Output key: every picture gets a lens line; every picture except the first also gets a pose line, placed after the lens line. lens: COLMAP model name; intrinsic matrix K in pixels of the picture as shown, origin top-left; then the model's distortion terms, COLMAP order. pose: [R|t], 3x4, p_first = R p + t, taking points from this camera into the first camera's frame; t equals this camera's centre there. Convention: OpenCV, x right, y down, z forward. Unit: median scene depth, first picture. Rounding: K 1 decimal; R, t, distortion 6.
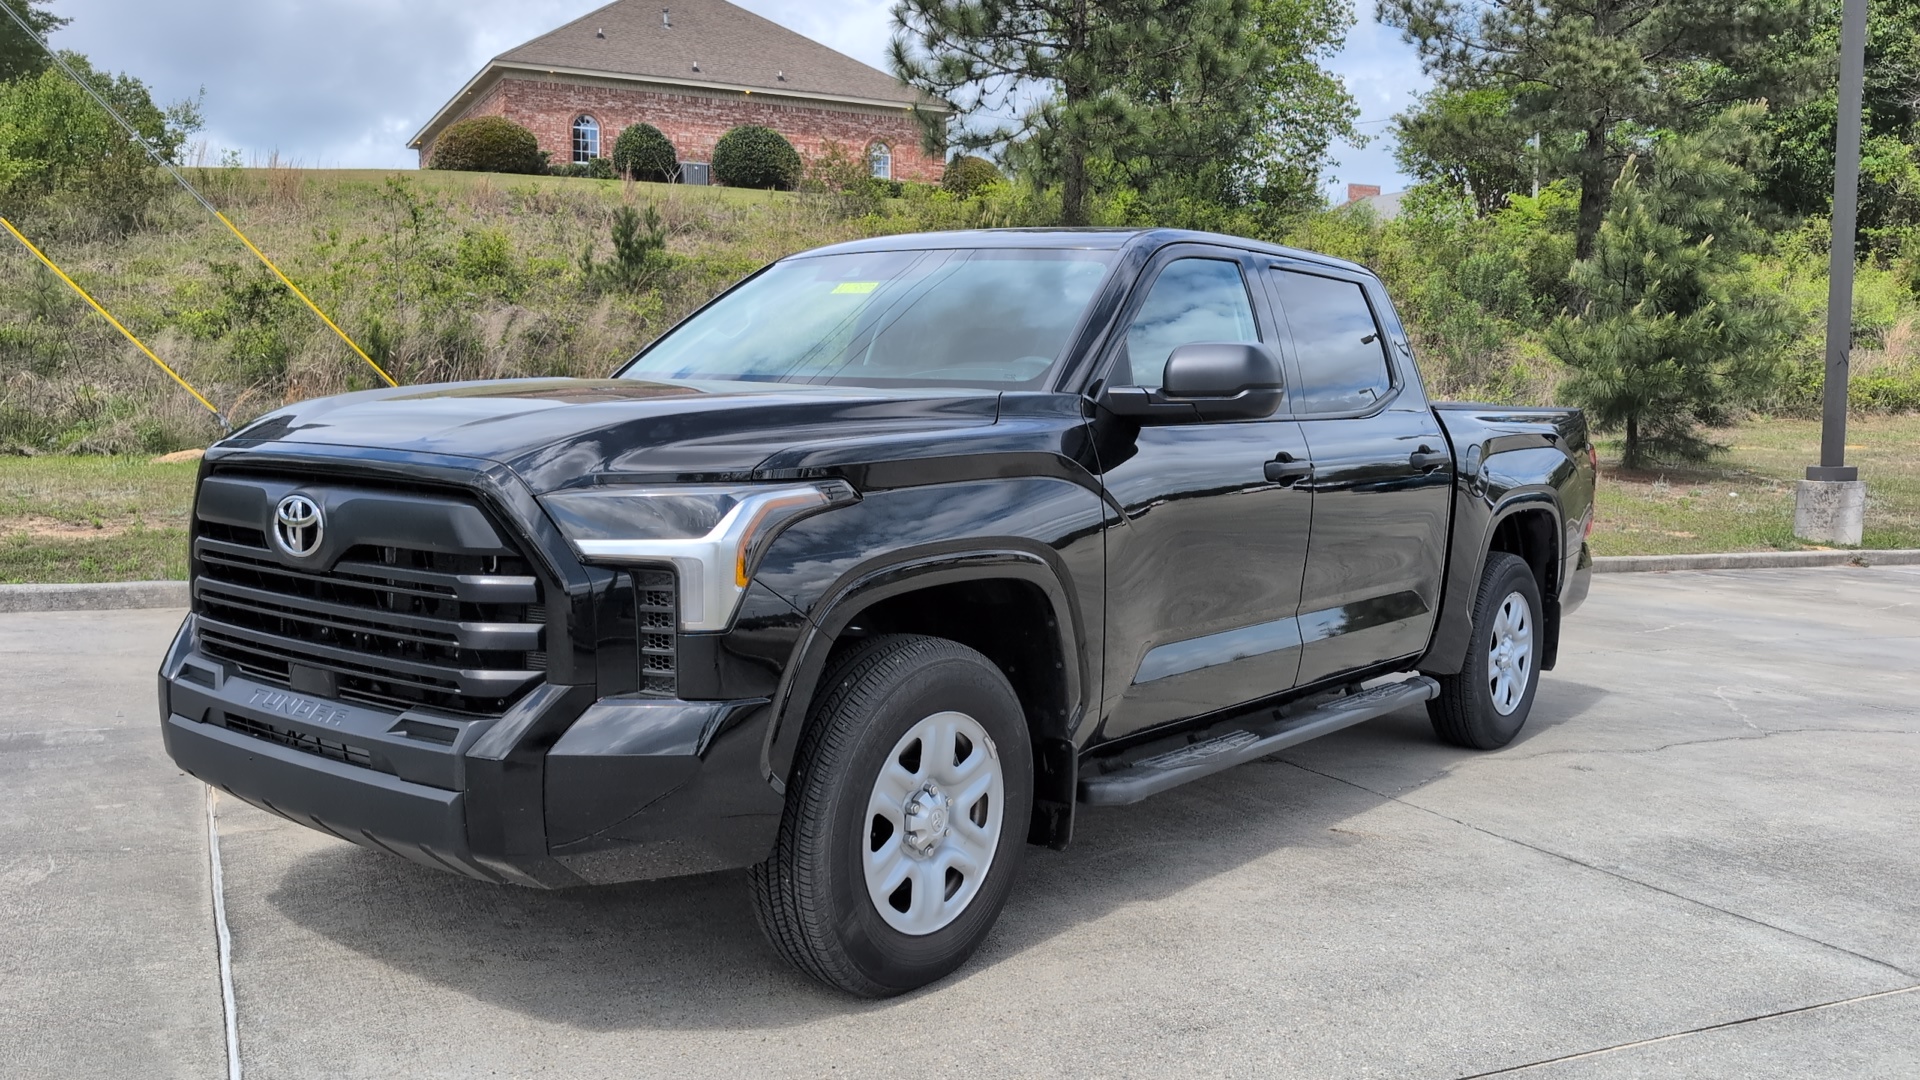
lens RADIAL K [[1605.6, 0, 987.1], [0, 1605.6, 562.7], [0, 0, 1]] dist [0.025548, -0.037578]
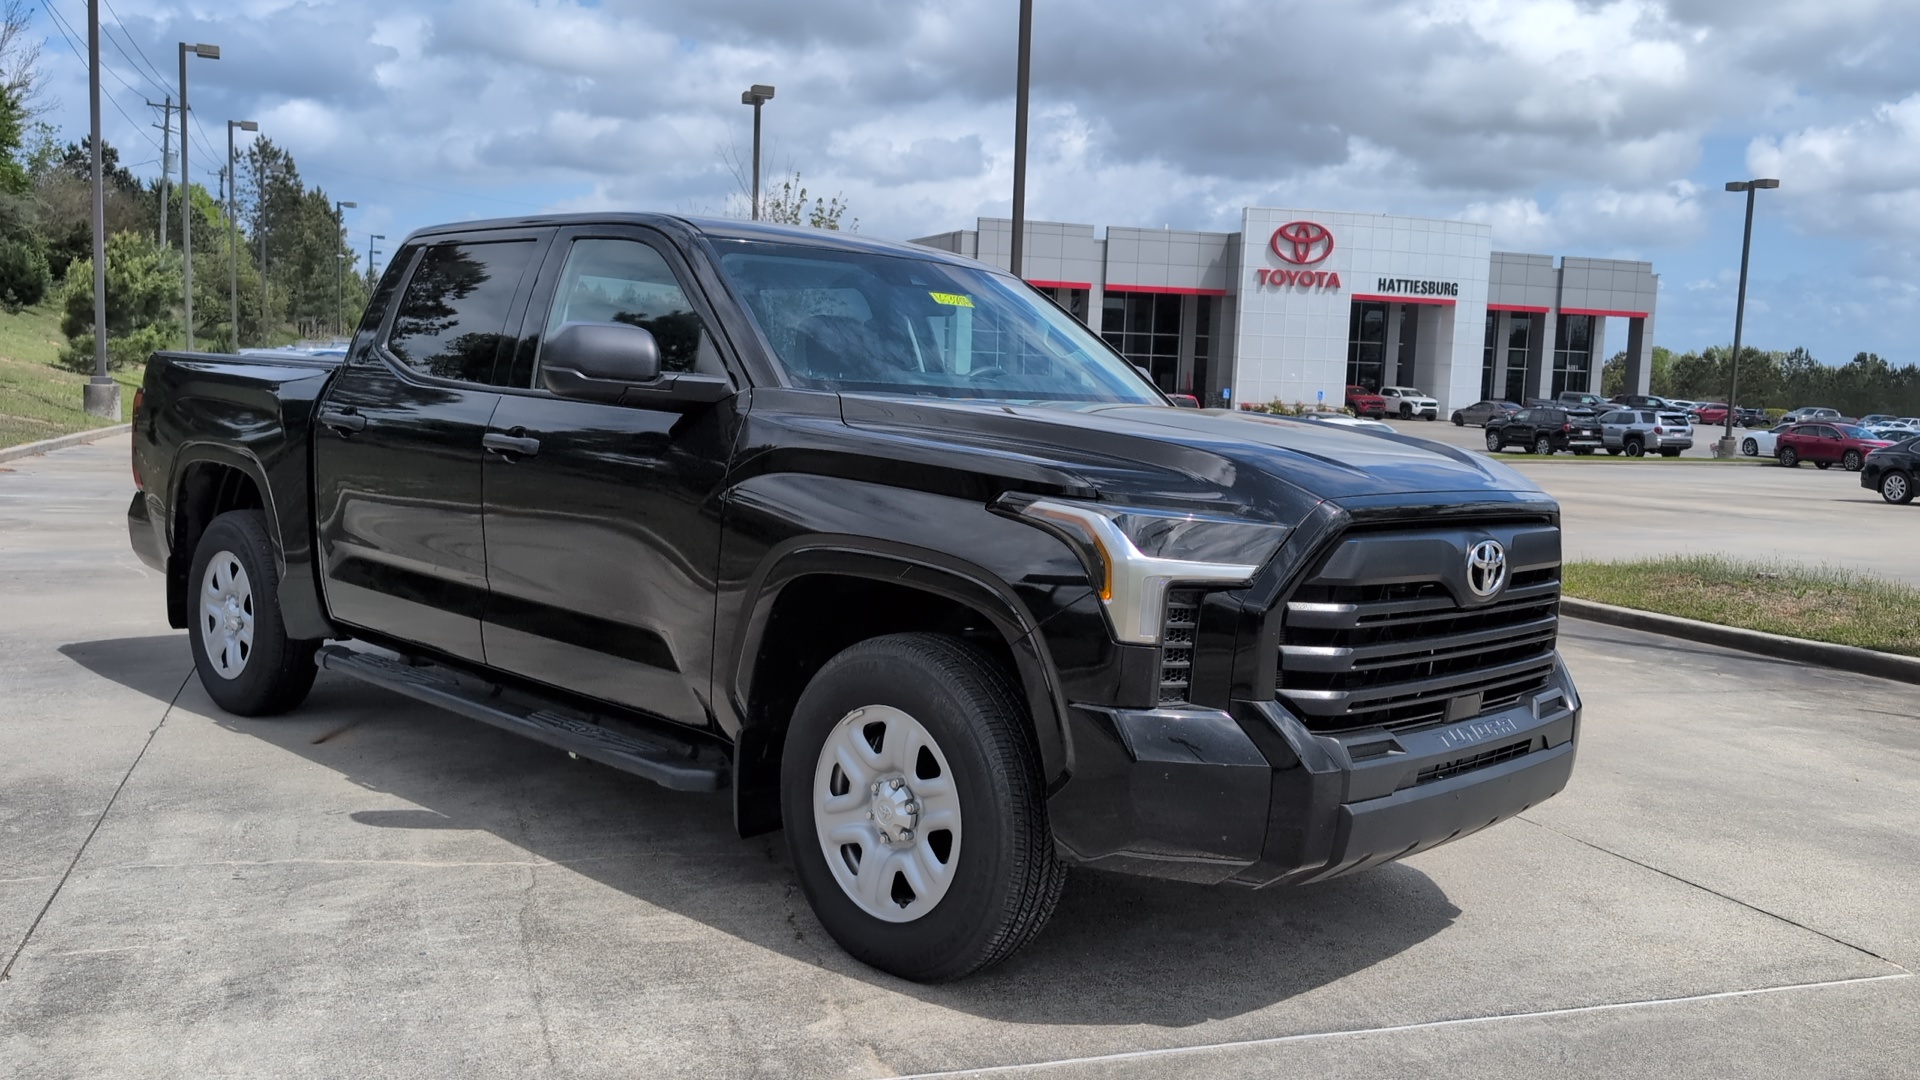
lens RADIAL K [[1605.6, 0, 959.5], [0, 1605.6, 539.8], [0, 0, 1]] dist [0.025548, -0.037578]
pose [[0.115994, -0.113707, 0.986720, -1.461399], [0.052772, 0.992728, 0.108196, -0.169548], [-0.991847, 0.039521, 0.121152, 1.147687]]
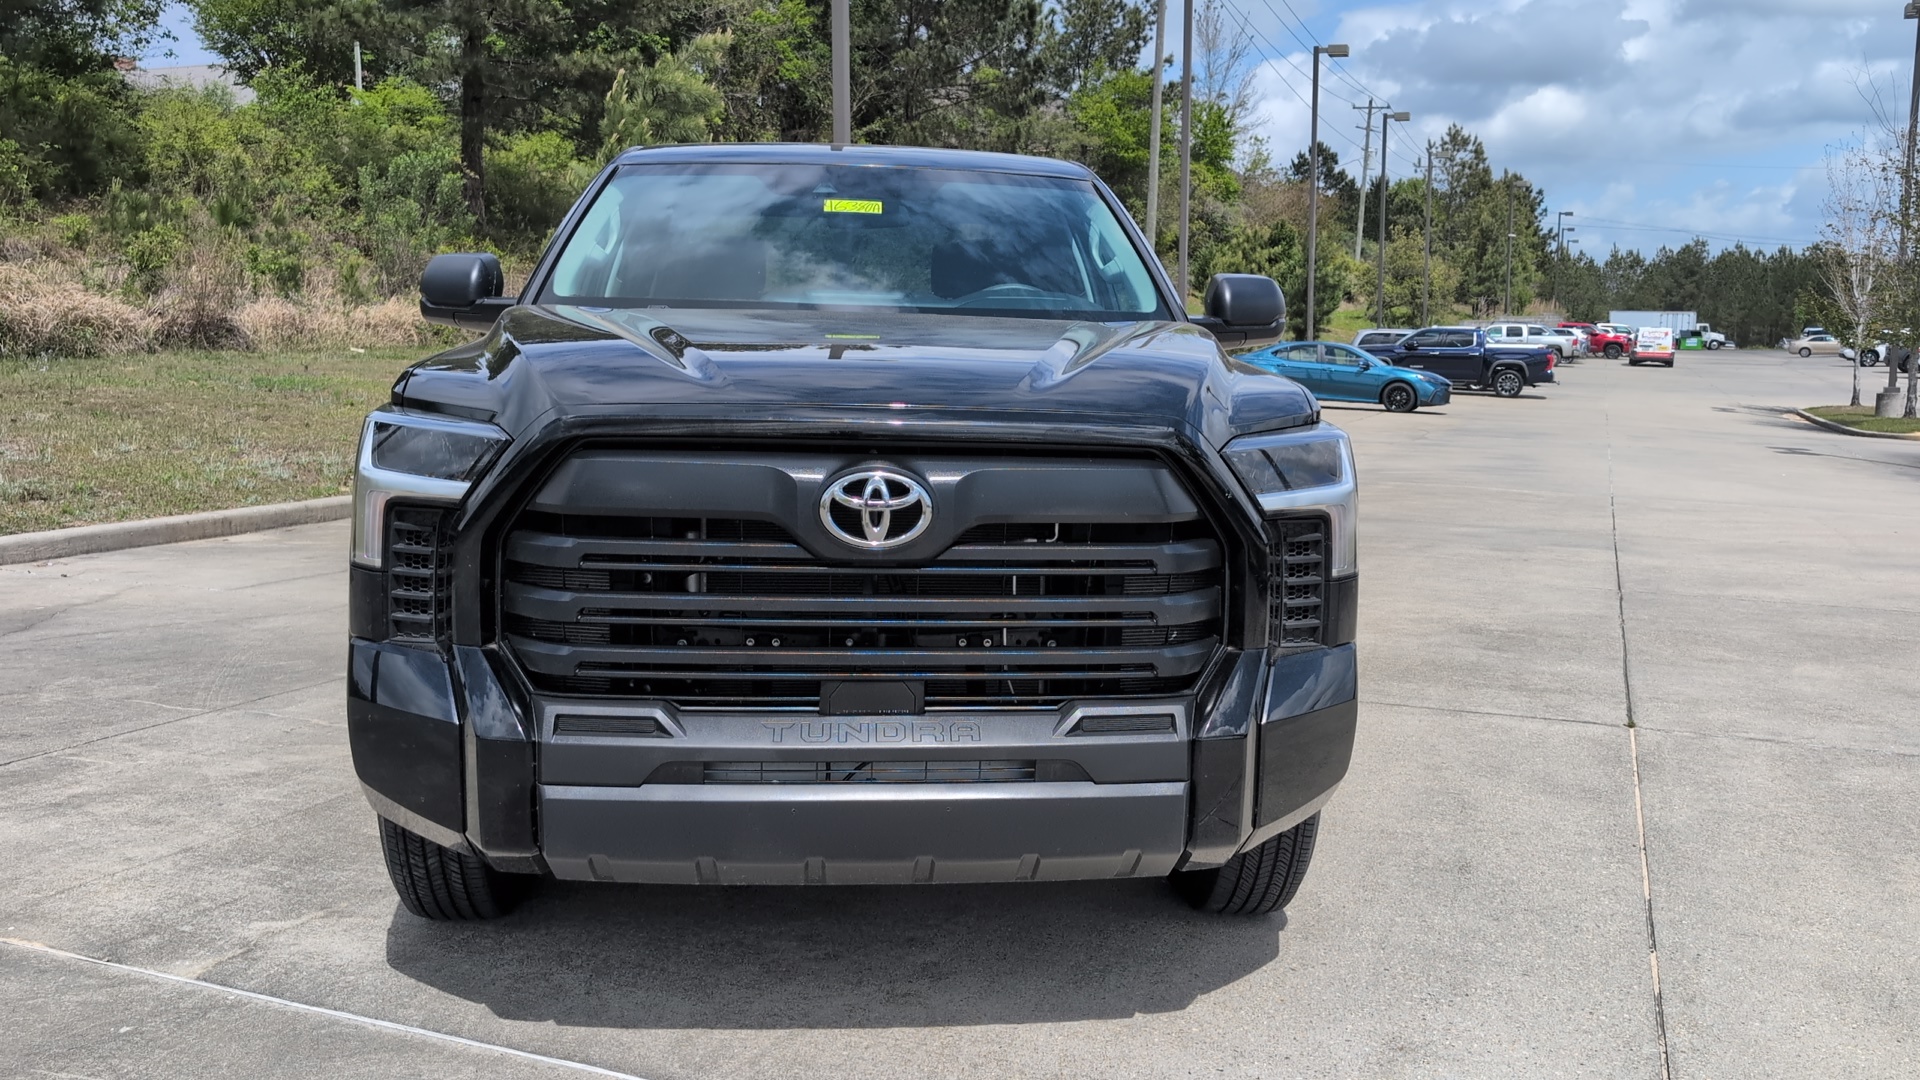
lens RADIAL K [[1605.6, 0, 963.0], [0, 1605.6, 538.5], [0, 0, 1]] dist [0.025548, -0.037578]
pose [[0.743028, -0.099600, 0.661807, -0.870200], [0.067427, 0.994973, 0.074039, -0.060809], [-0.665855, -0.010389, 0.746009, 0.349644]]
